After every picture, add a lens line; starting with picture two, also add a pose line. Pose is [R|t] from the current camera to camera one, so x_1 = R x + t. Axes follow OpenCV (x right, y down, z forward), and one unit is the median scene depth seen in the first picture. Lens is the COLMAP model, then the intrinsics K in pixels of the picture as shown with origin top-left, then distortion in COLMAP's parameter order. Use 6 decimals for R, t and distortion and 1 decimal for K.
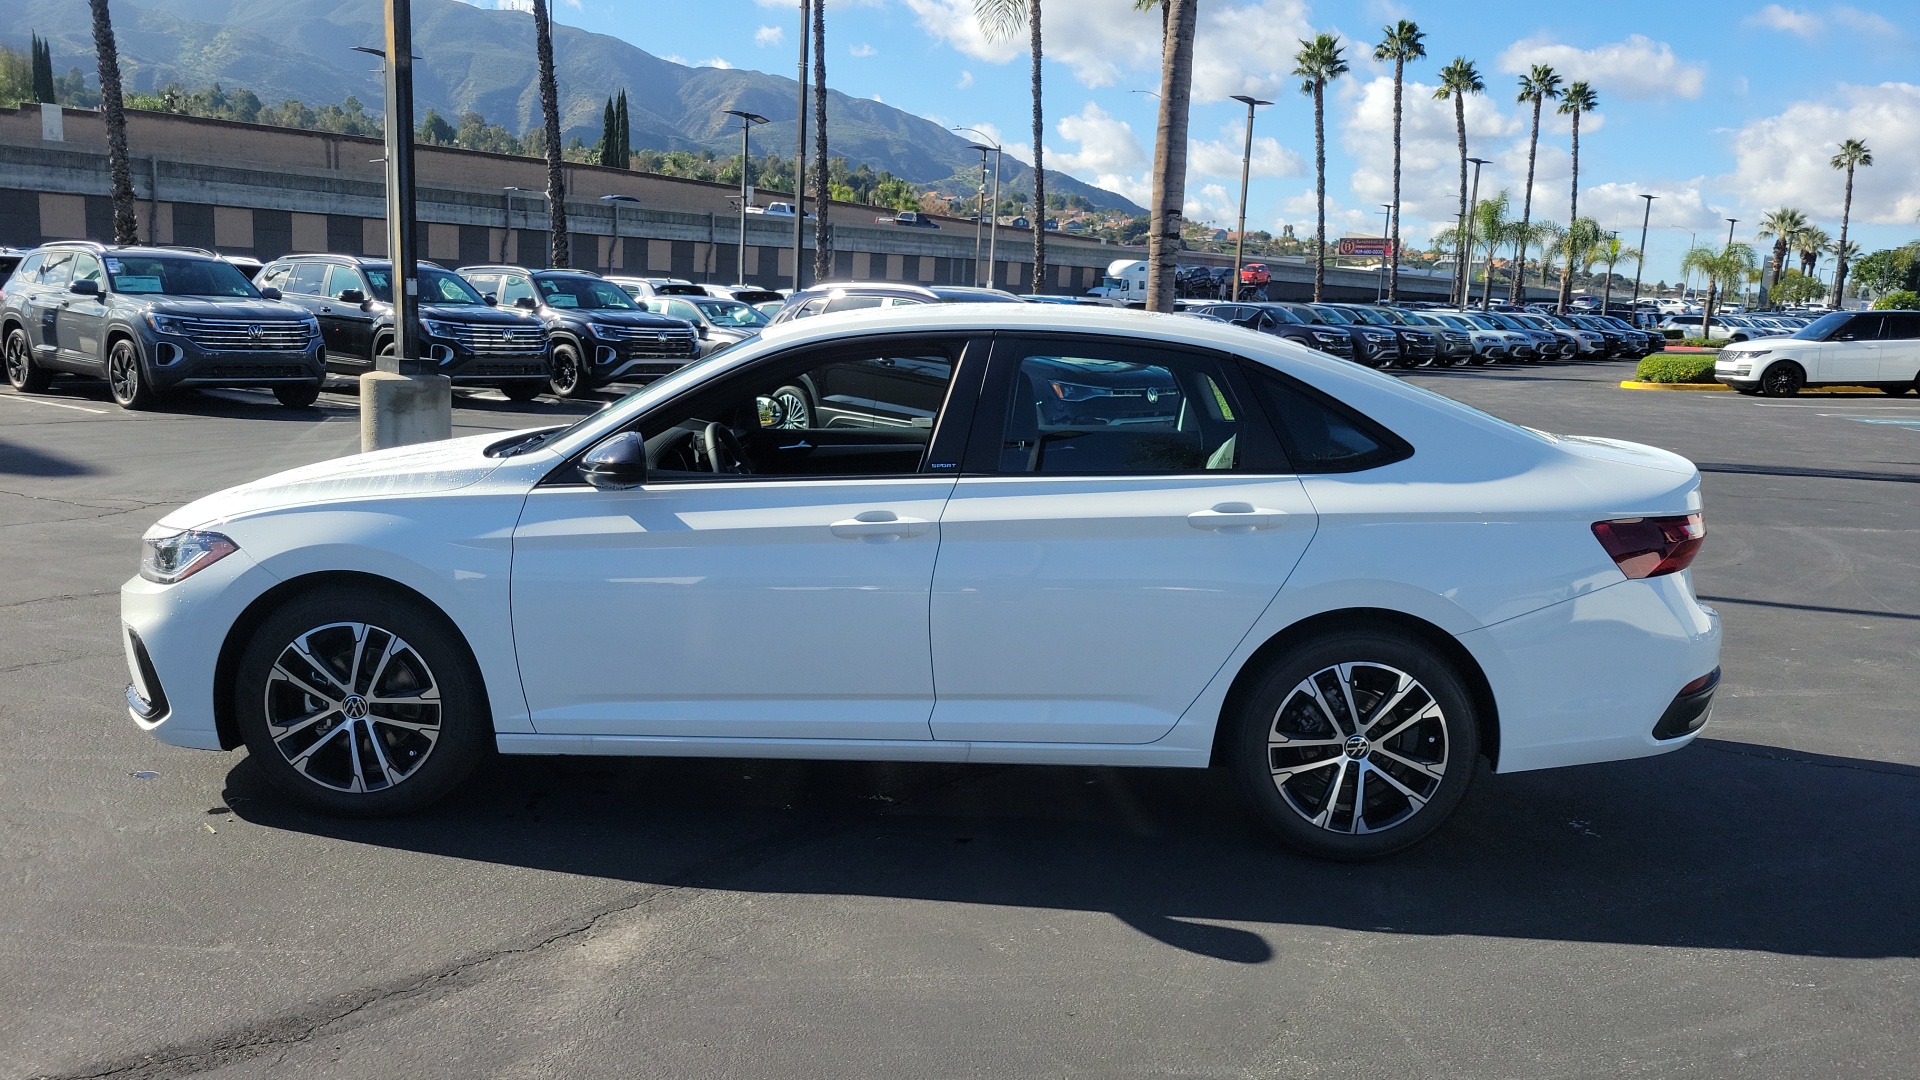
lens RADIAL K [[1464.1, 0, 963.9], [0, 1464.1, 540.2], [0, 0, 1]] dist [0.048759, -0.034249]
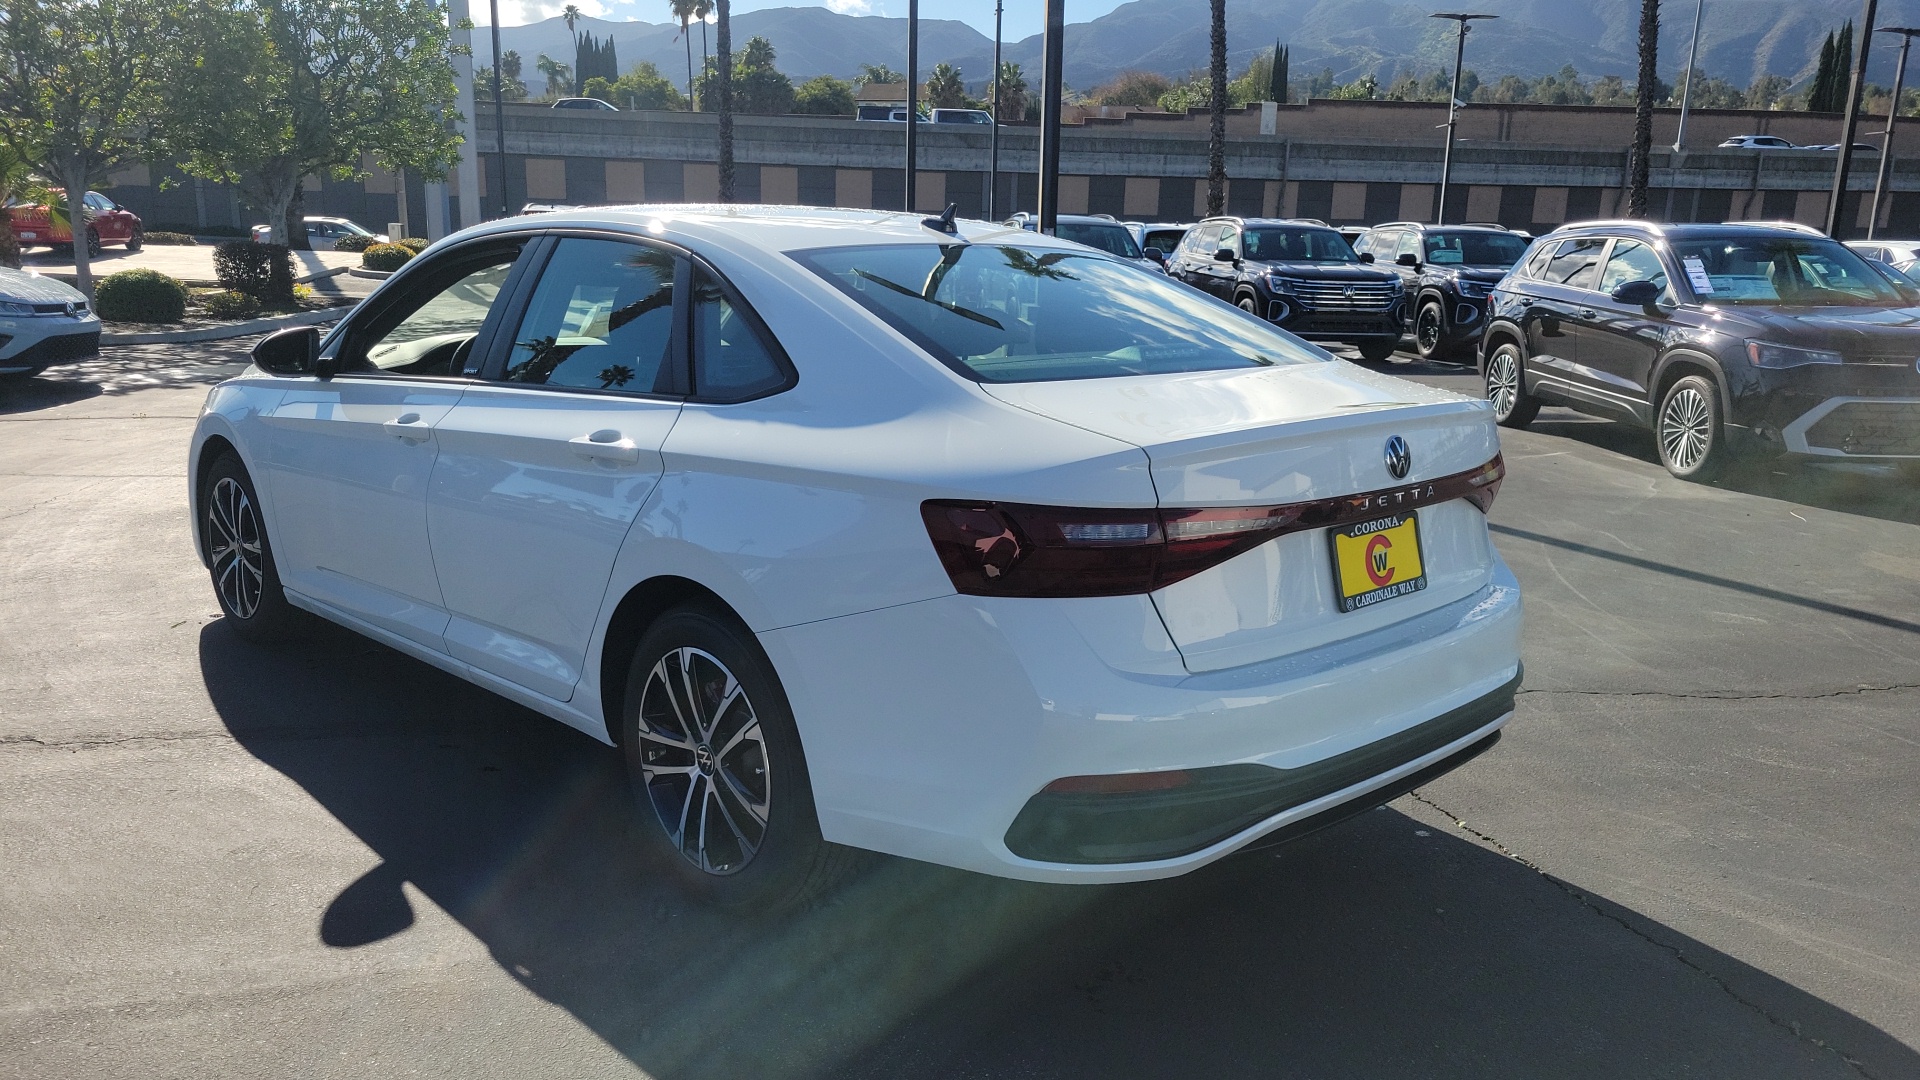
lens RADIAL K [[1455.2, 0, 976.6], [0, 1455.2, 547.5], [0, 0, 1]] dist [0.054401, -0.035636]
pose [[0.715083, 0.123352, -0.688070, 0.502643], [-0.106686, 0.992035, 0.066971, -0.020630], [0.690850, 0.025518, 0.722548, 0.307943]]
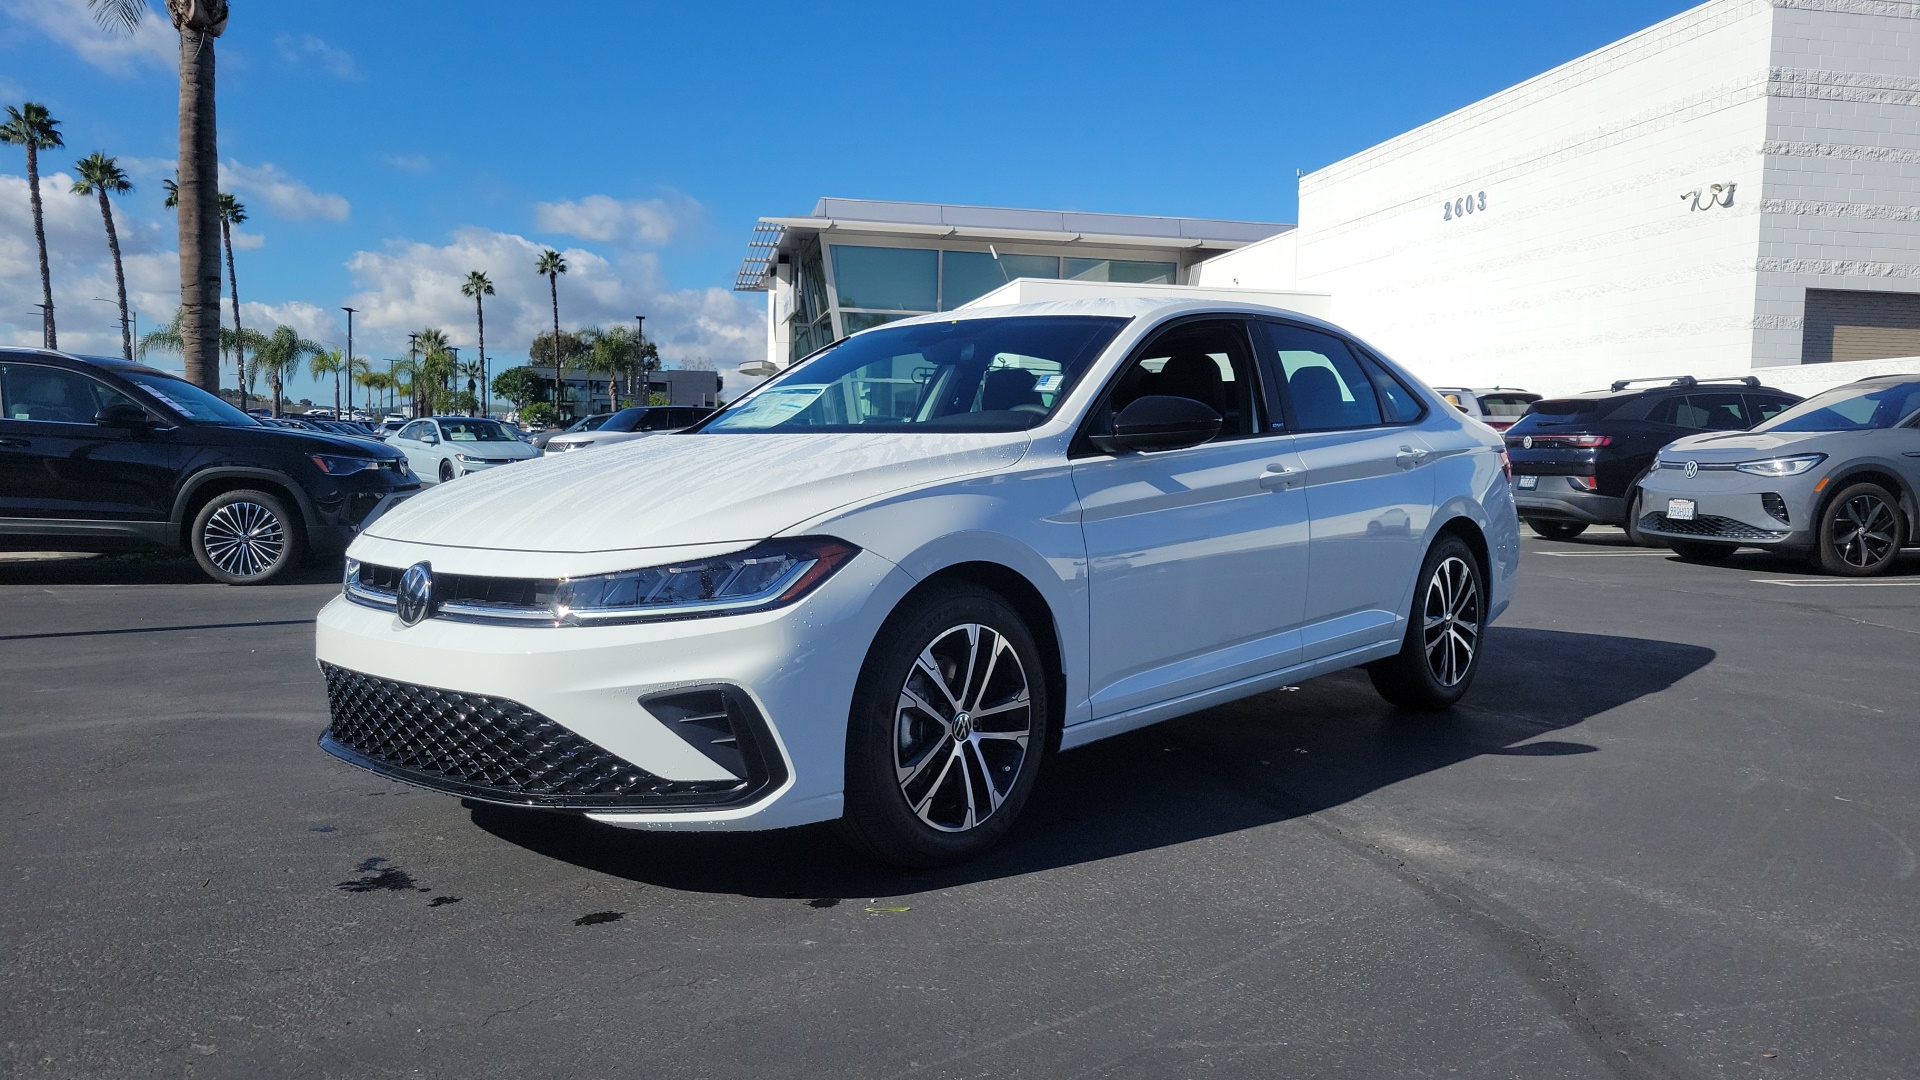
lens RADIAL K [[1464.1, 0, 963.9], [0, 1464.1, 540.2], [0, 0, 1]] dist [0.048759, -0.034249]
pose [[0.622850, -0.078818, 0.778361, -0.619347], [0.141020, 0.989927, -0.012604, 0.010572], [-0.769526, 0.117614, 0.627691, 0.269711]]
